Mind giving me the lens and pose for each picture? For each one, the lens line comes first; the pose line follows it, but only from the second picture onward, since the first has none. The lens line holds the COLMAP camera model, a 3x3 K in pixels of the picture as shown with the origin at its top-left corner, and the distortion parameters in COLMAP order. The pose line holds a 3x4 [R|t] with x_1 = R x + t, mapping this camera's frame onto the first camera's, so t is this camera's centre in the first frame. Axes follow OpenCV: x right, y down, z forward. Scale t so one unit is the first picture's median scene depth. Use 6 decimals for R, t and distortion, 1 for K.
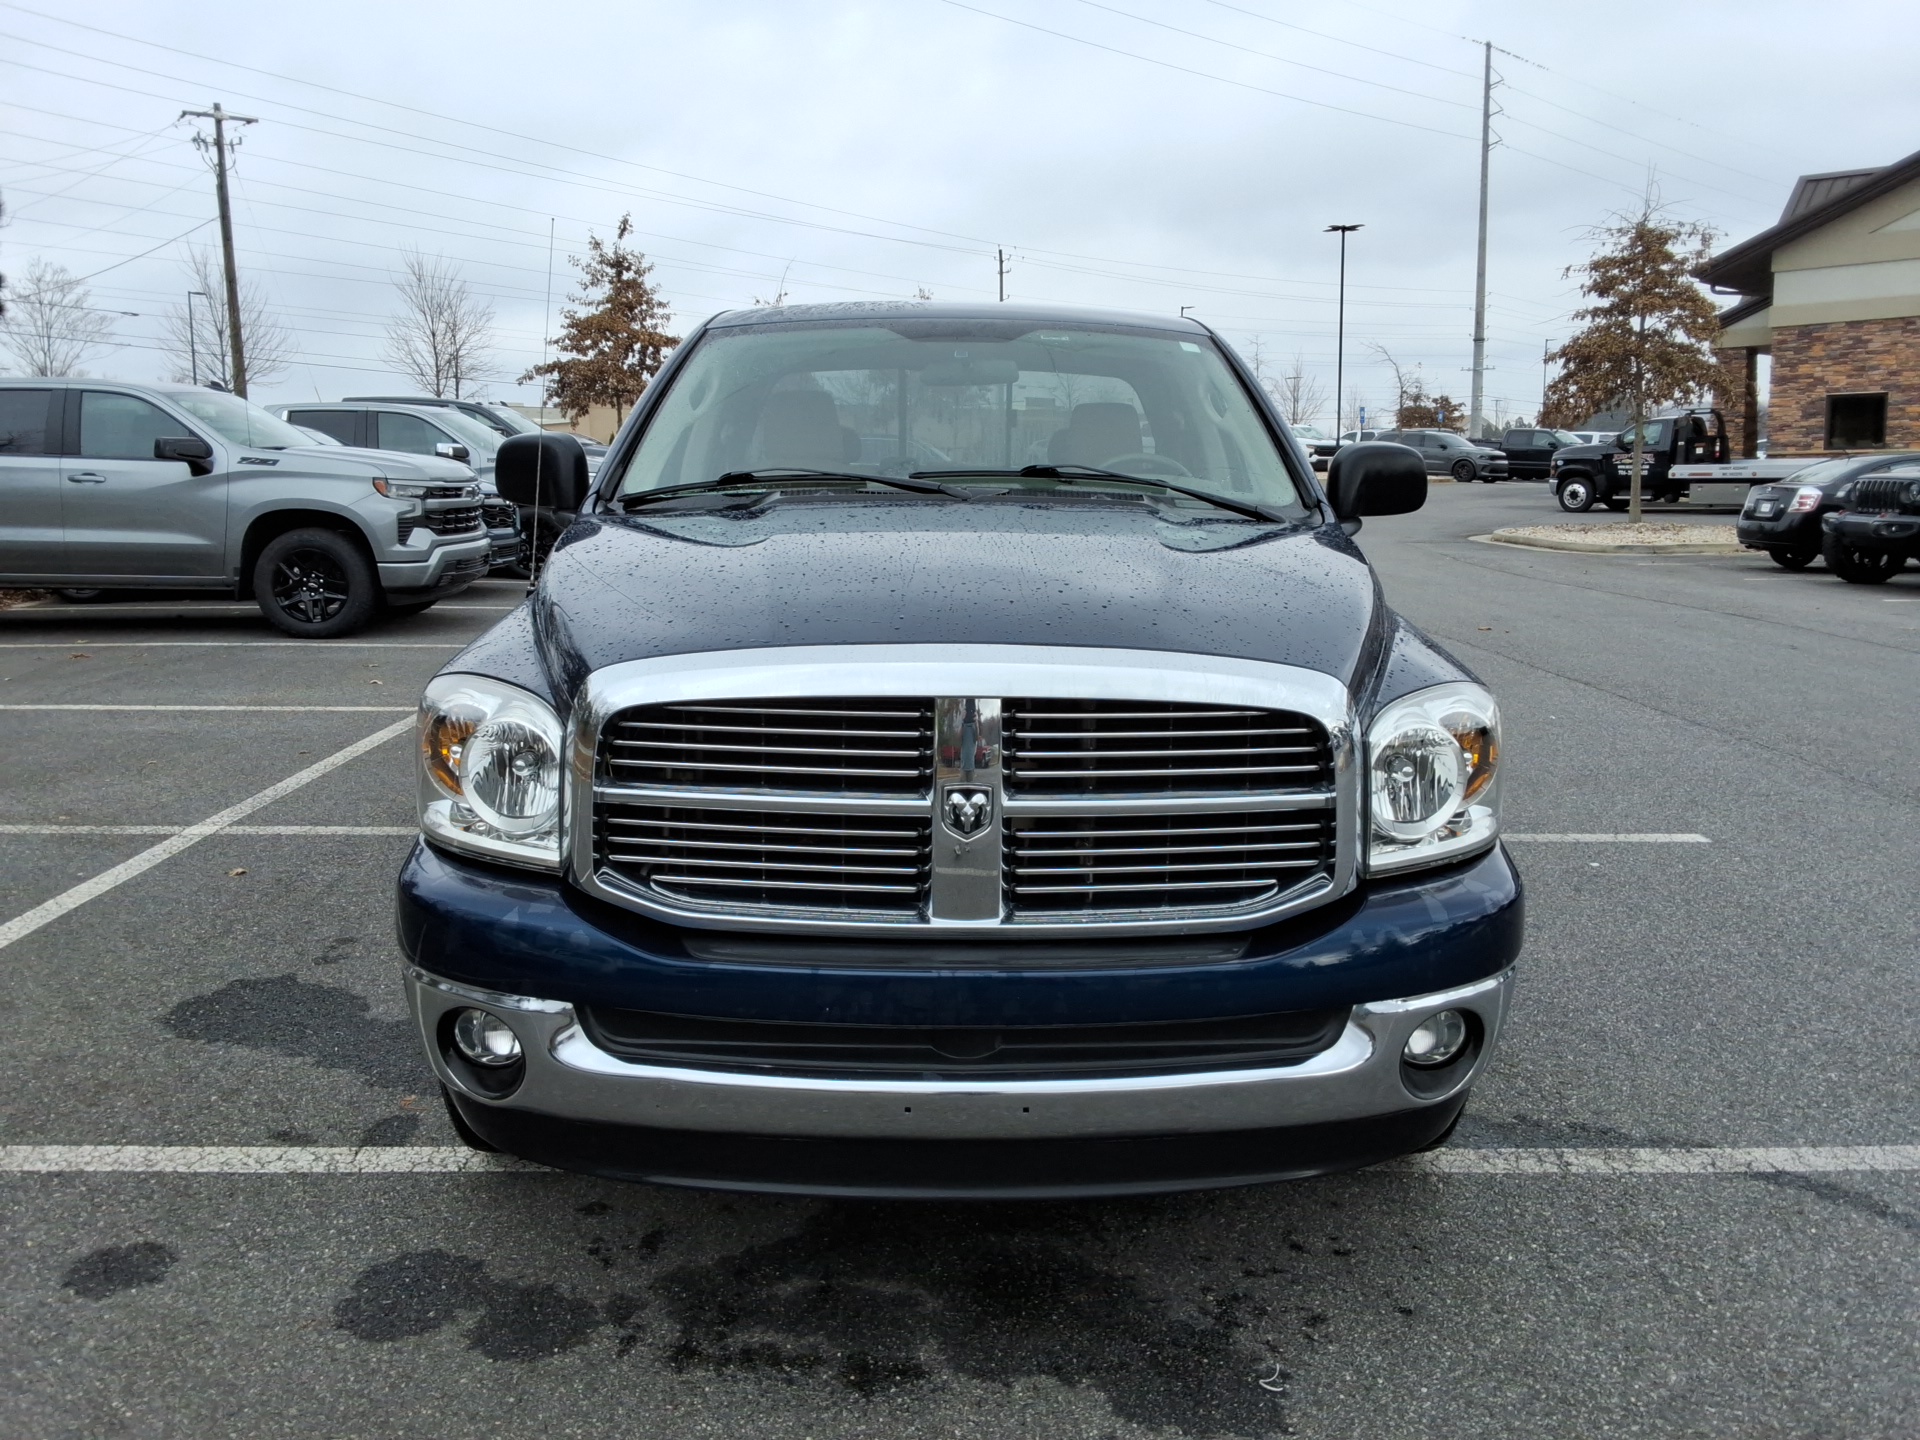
lens RADIAL K [[1530.4, 0, 959.0], [0, 1530.4, 720.9], [0, 0, 1]] dist [0.097521, -0.138927]
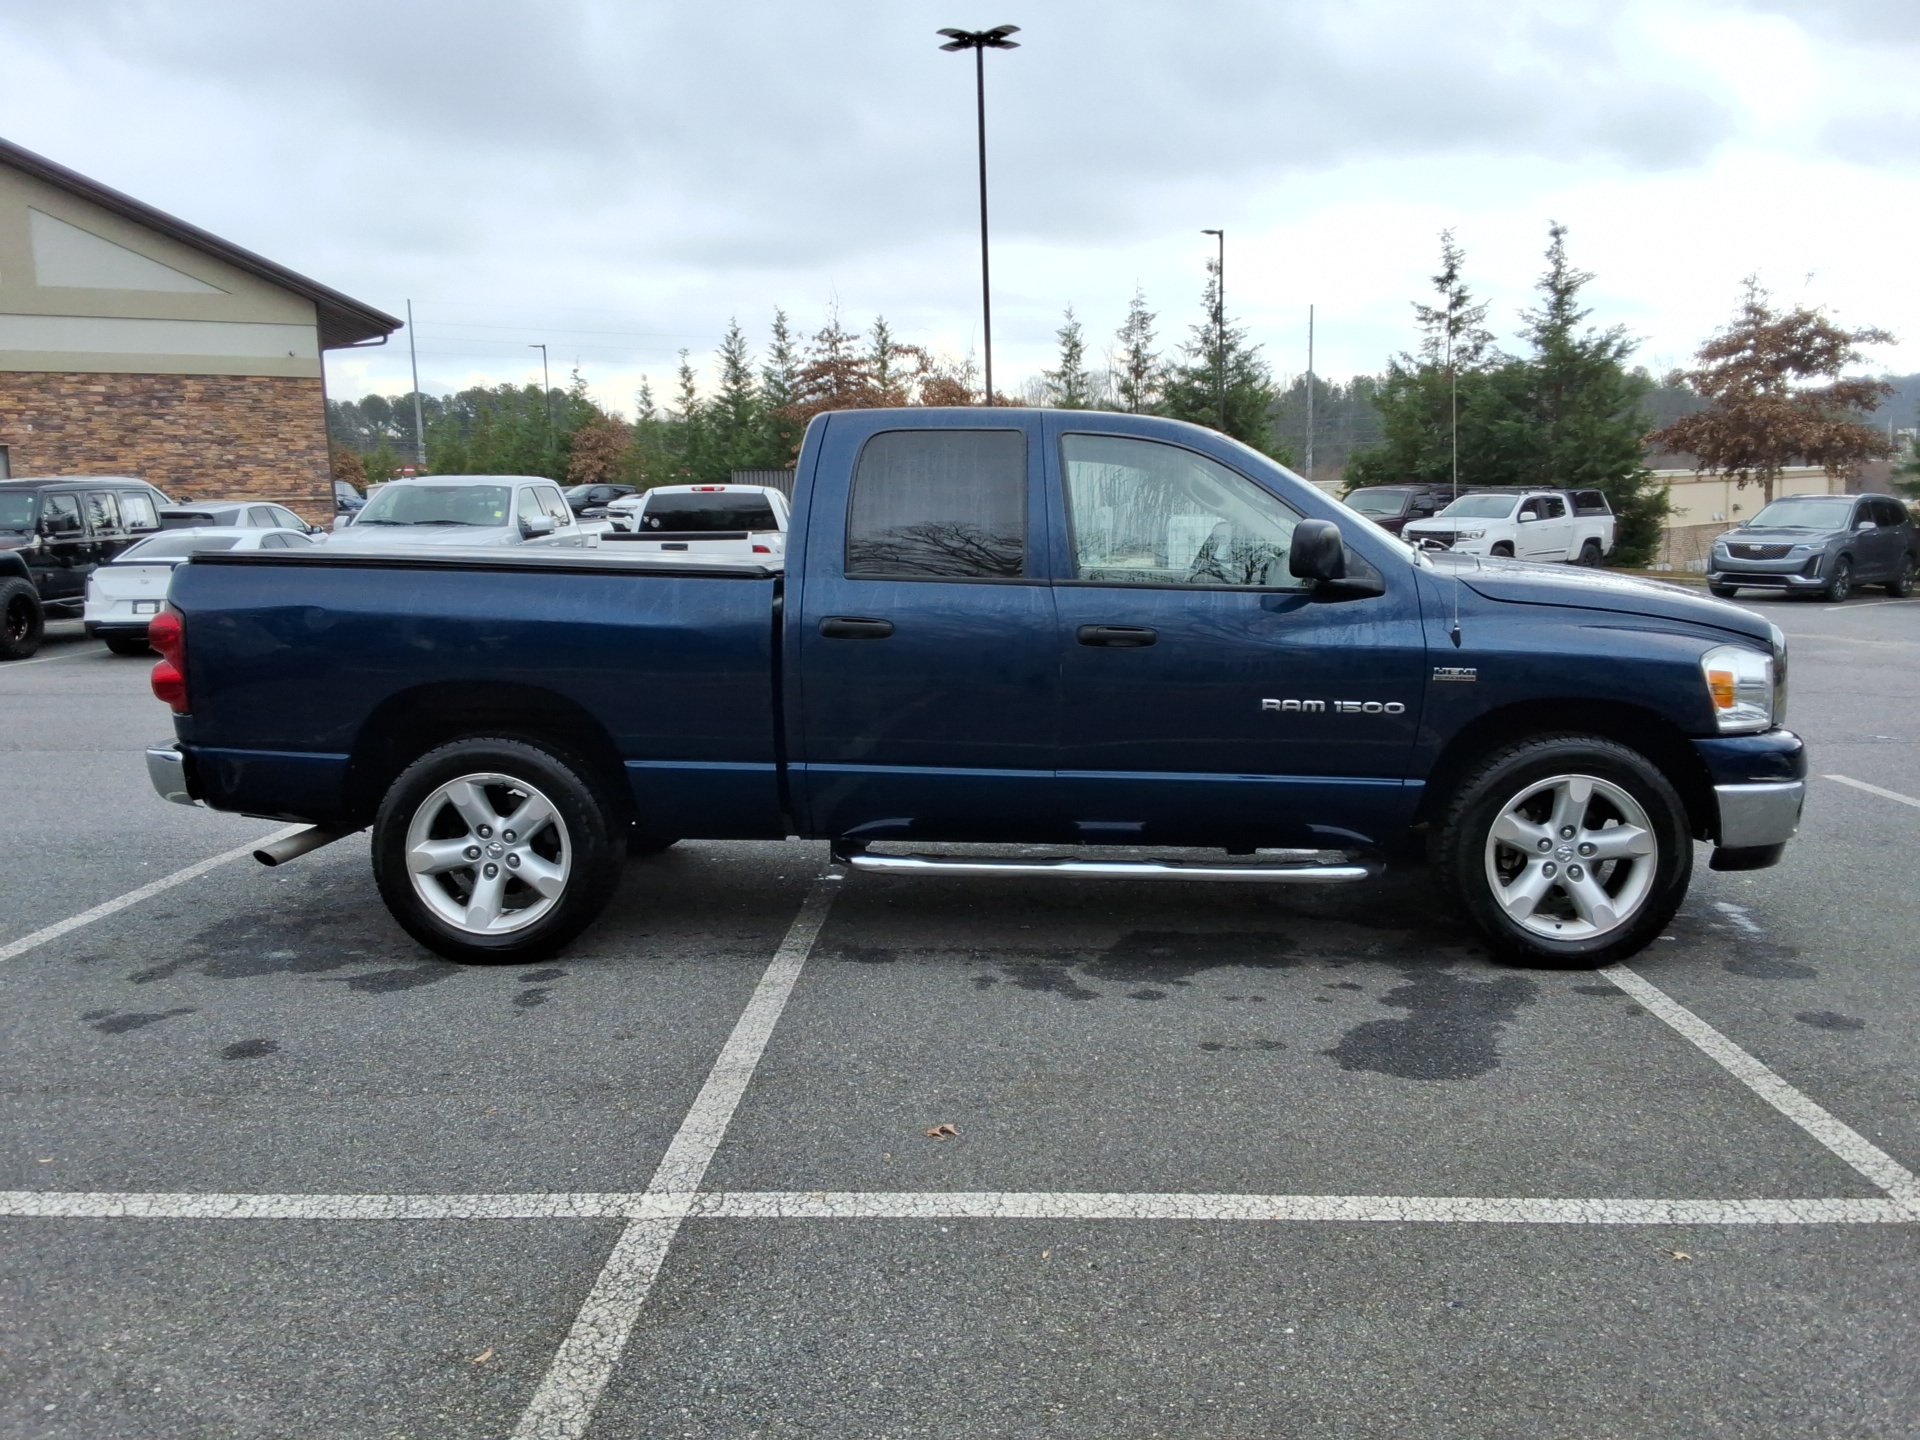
lens RADIAL K [[1530.4, 0, 980.8], [0, 1530.4, 722.6], [0, 0, 1]] dist [0.097521, -0.138927]
pose [[0.043912, -0.140295, 0.989136, -0.222912], [0.177061, 0.975510, 0.130501, -0.034577], [-0.983220, 0.169407, 0.067677, 0.176426]]
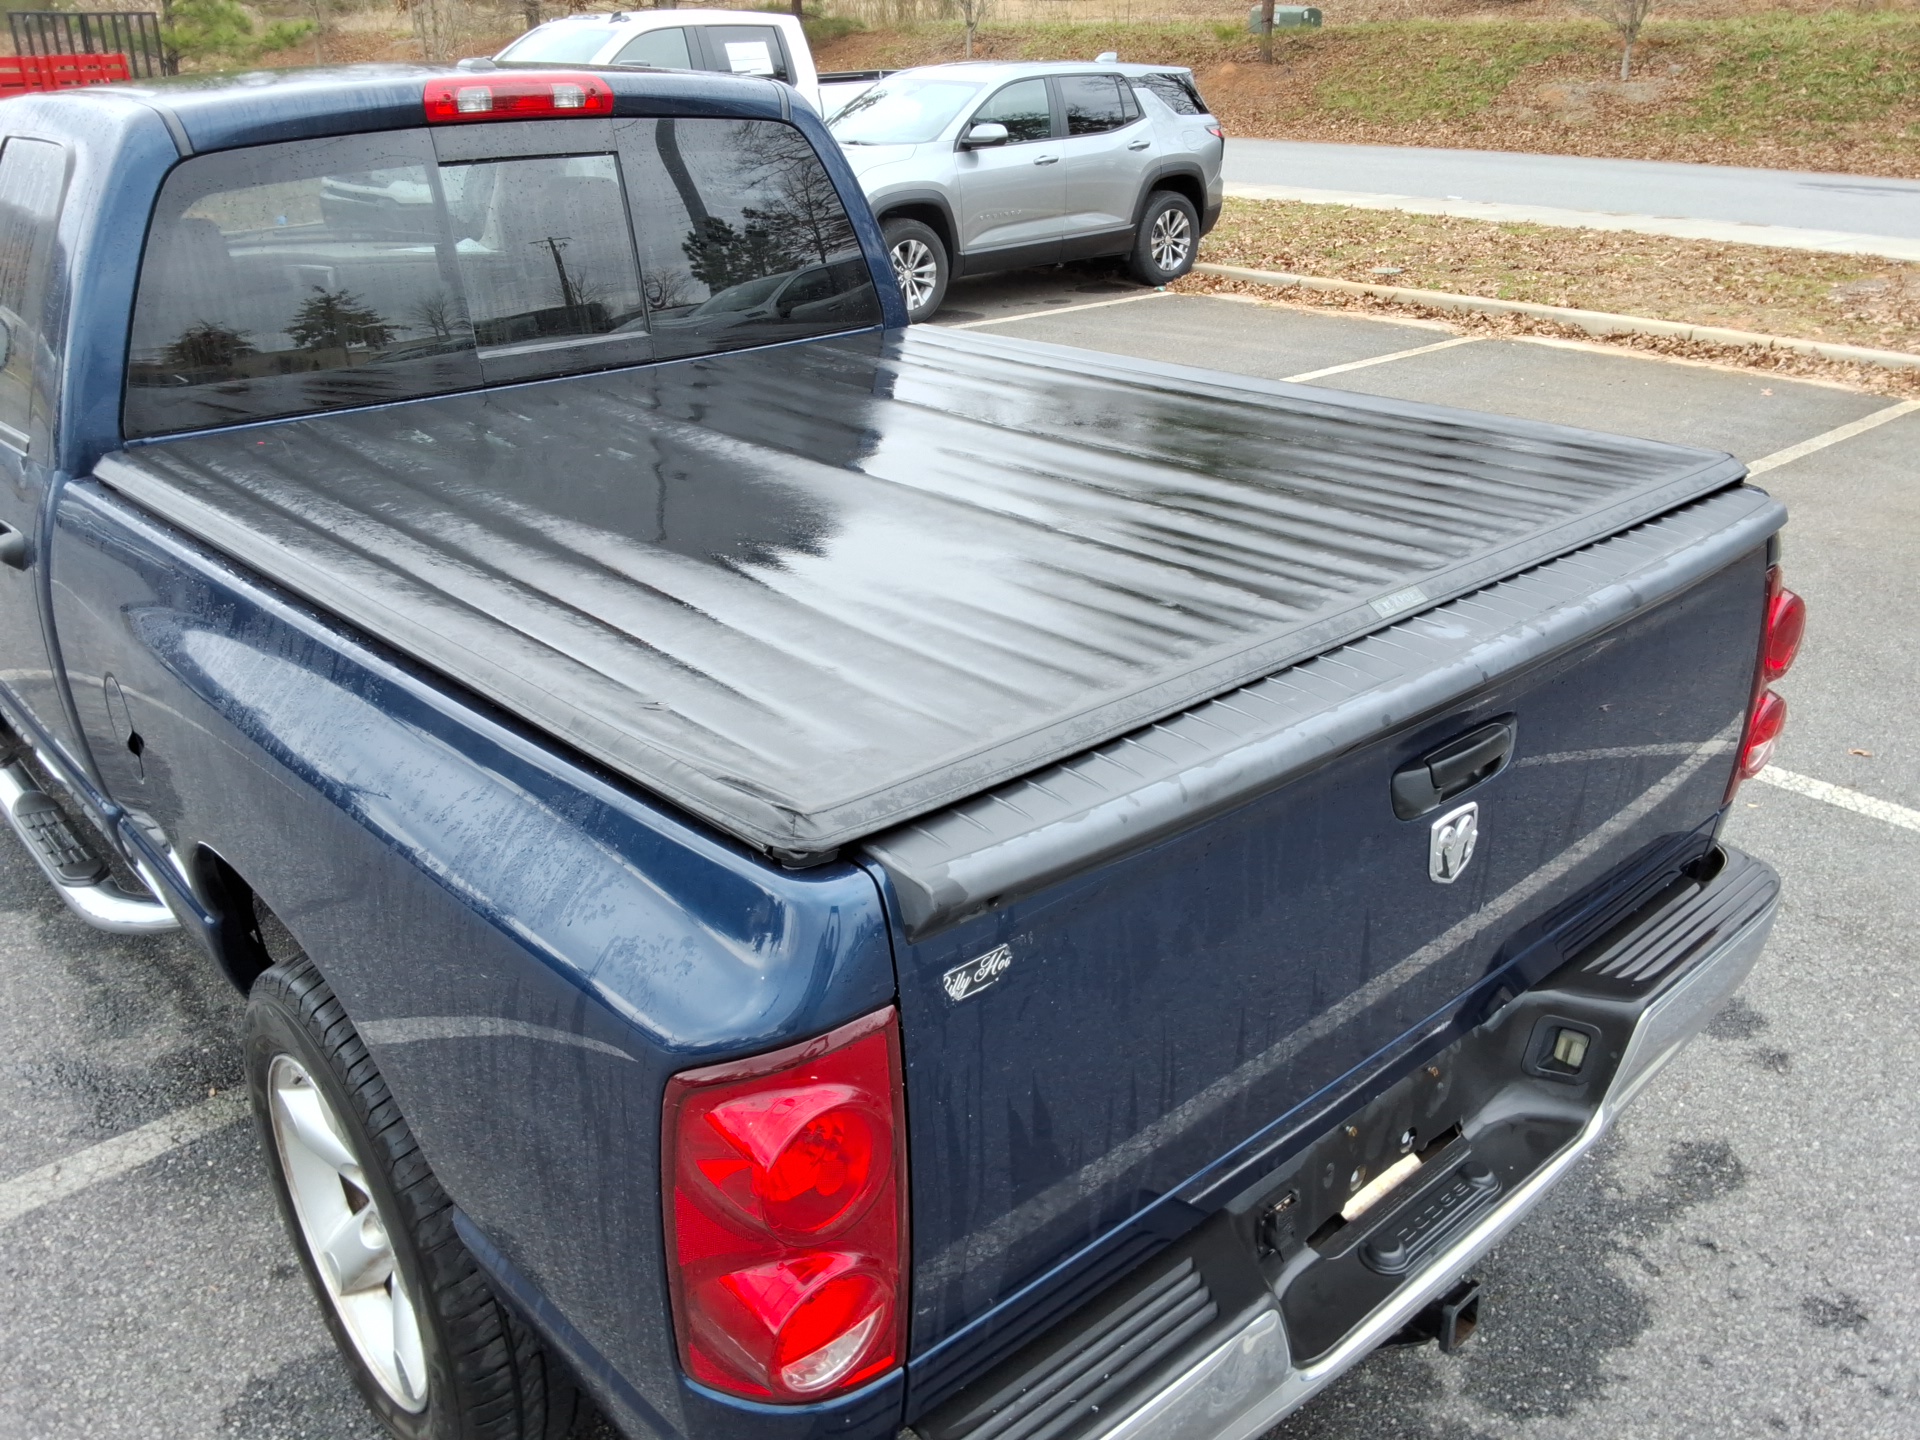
lens RADIAL K [[1530.4, 0, 970.6], [0, 1530.4, 716.0], [0, 0, 1]] dist [0.097521, -0.138927]
pose [[-0.763470, 0.259632, -0.591359, 0.050741], [-0.110758, 0.849438, 0.515933, -0.074073], [0.636275, 0.459397, -0.619764, 0.314065]]
